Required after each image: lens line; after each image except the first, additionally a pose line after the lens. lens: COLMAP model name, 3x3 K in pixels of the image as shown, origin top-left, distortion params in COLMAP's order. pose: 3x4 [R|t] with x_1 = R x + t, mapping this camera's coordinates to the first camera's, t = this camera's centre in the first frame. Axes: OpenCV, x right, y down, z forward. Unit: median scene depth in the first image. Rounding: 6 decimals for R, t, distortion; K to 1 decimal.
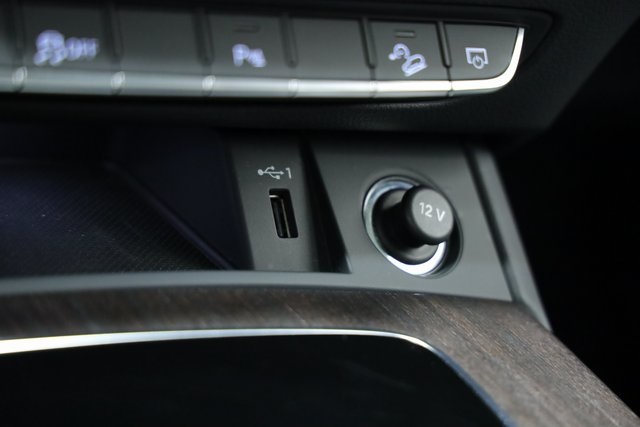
lens RADIAL K [[1791.8, 0, 321.6], [0, 1791.8, 213.4], [0, 0, 1]] dist [0.517452, 0.000000]
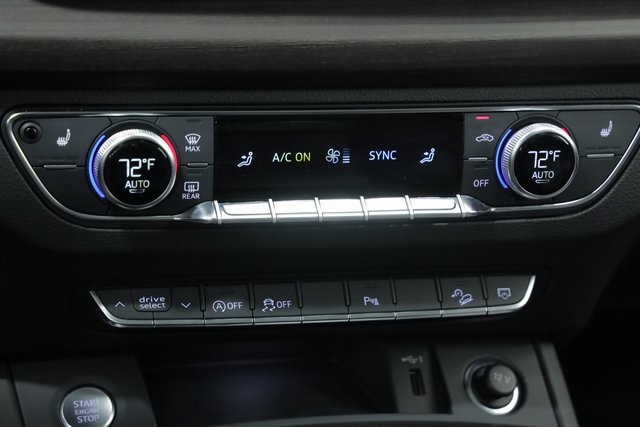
lens RADIAL K [[1791.8, 0, 335.9], [0, 1791.8, 204.0], [0, 0, 1]] dist [0.517452, 0.000000]
pose [[0.963143, -0.067956, -0.260263, 0.404078], [0.039542, 0.992819, -0.112901, 0.025032], [0.266066, 0.098448, 0.958914, -0.829585]]
